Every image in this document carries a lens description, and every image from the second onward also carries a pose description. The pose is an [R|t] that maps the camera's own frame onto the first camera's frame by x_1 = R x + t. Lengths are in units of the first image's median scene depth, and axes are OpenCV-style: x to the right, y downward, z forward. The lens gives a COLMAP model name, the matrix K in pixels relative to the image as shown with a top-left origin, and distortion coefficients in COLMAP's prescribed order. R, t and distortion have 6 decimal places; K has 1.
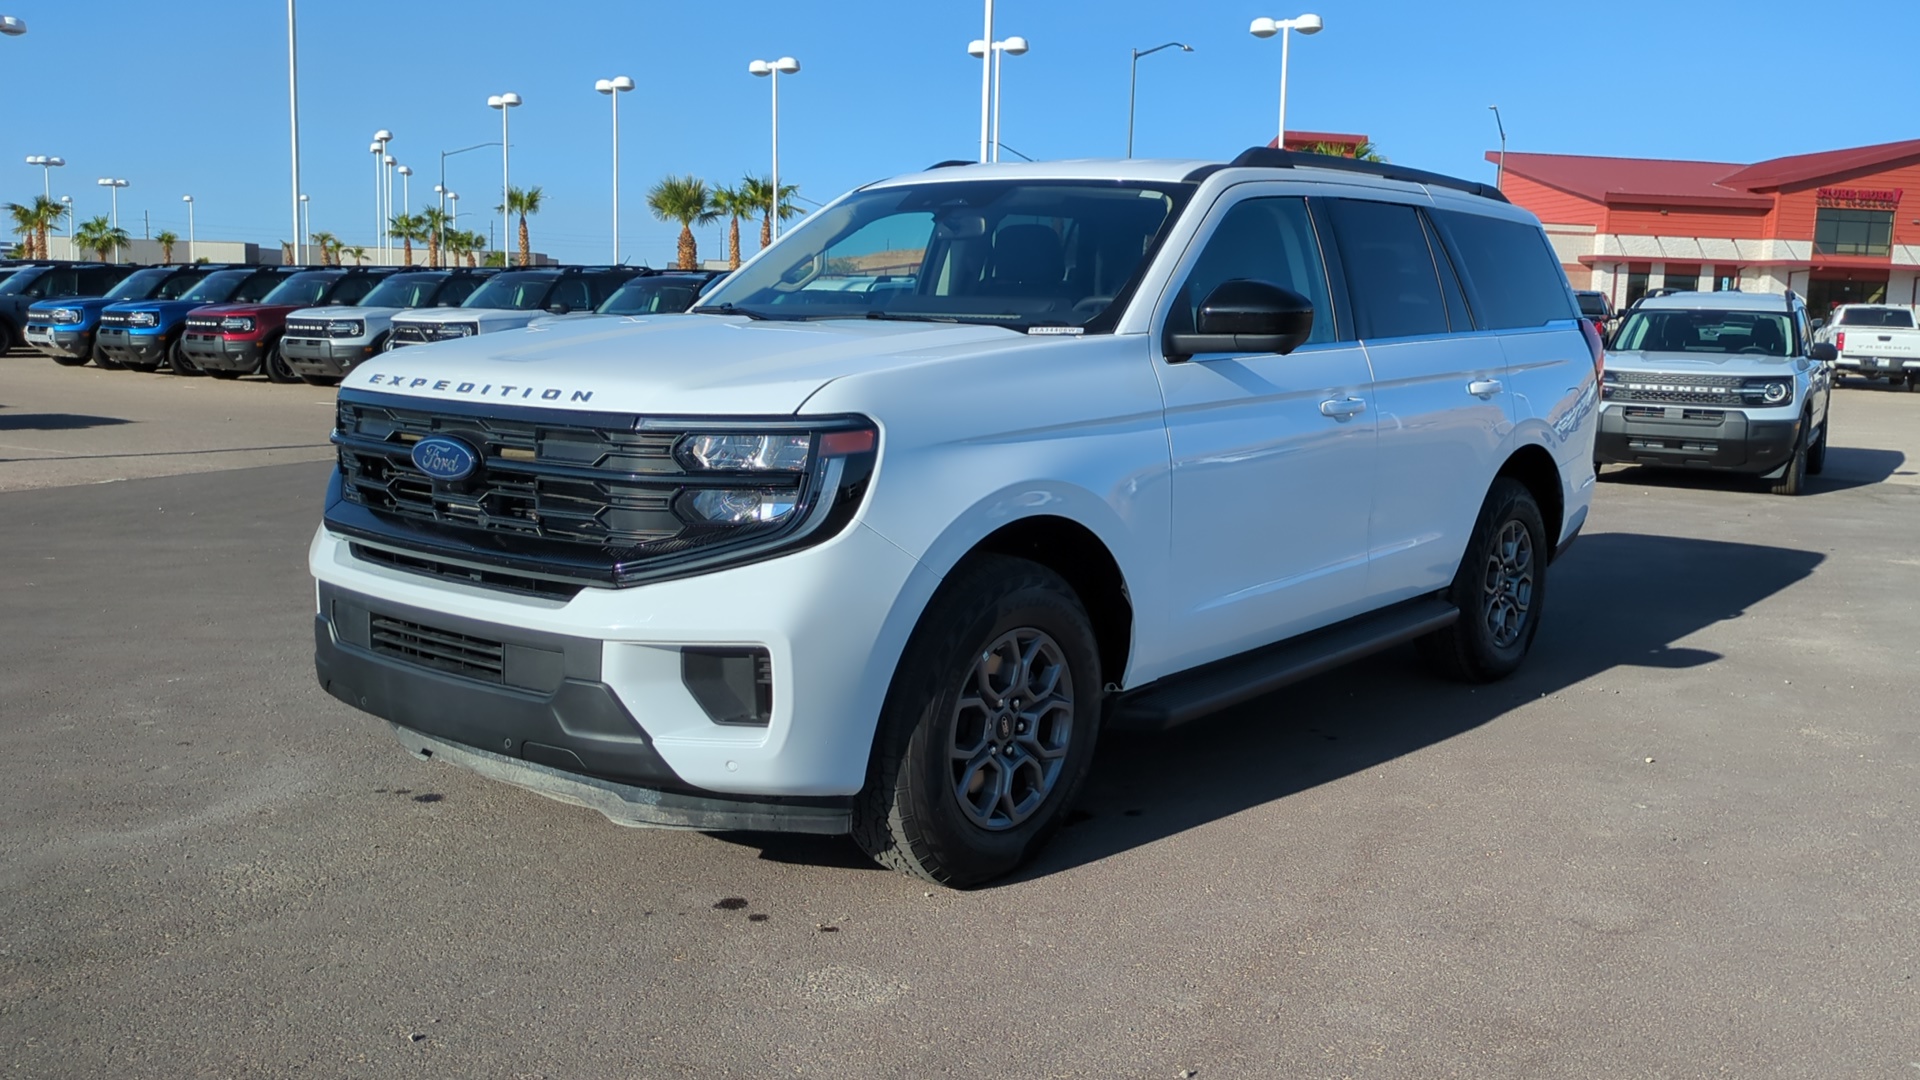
lens RADIAL K [[1665.9, 0, 951.4], [0, 1665.9, 557.1], [0, 0, 1]] dist [0.055097, -0.055323]
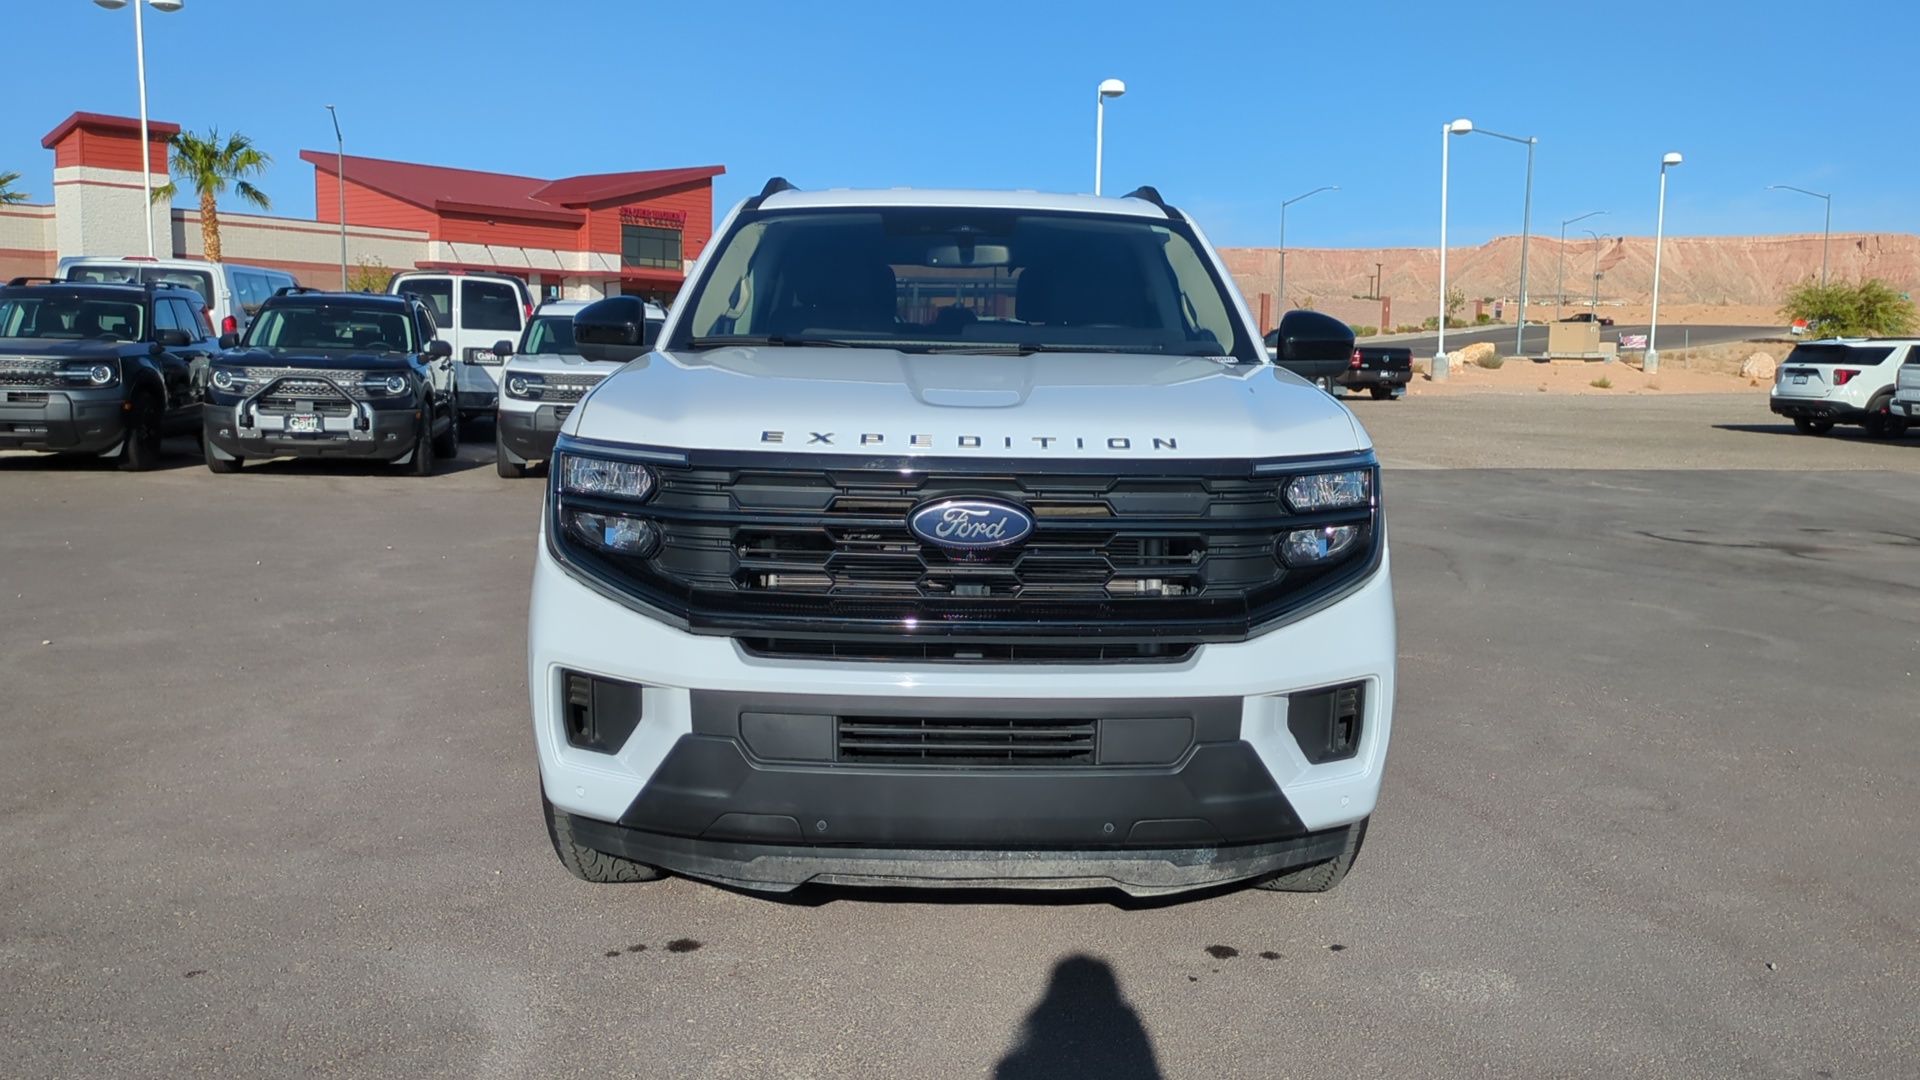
lens RADIAL K [[1665.9, 0, 951.0], [0, 1665.9, 529.6], [0, 0, 1]] dist [0.055097, -0.055323]
pose [[0.754196, -0.081765, 0.651539, -0.102986], [0.092599, 0.995545, 0.017748, -0.008442], [-0.650088, 0.046946, 0.758408, 0.041086]]
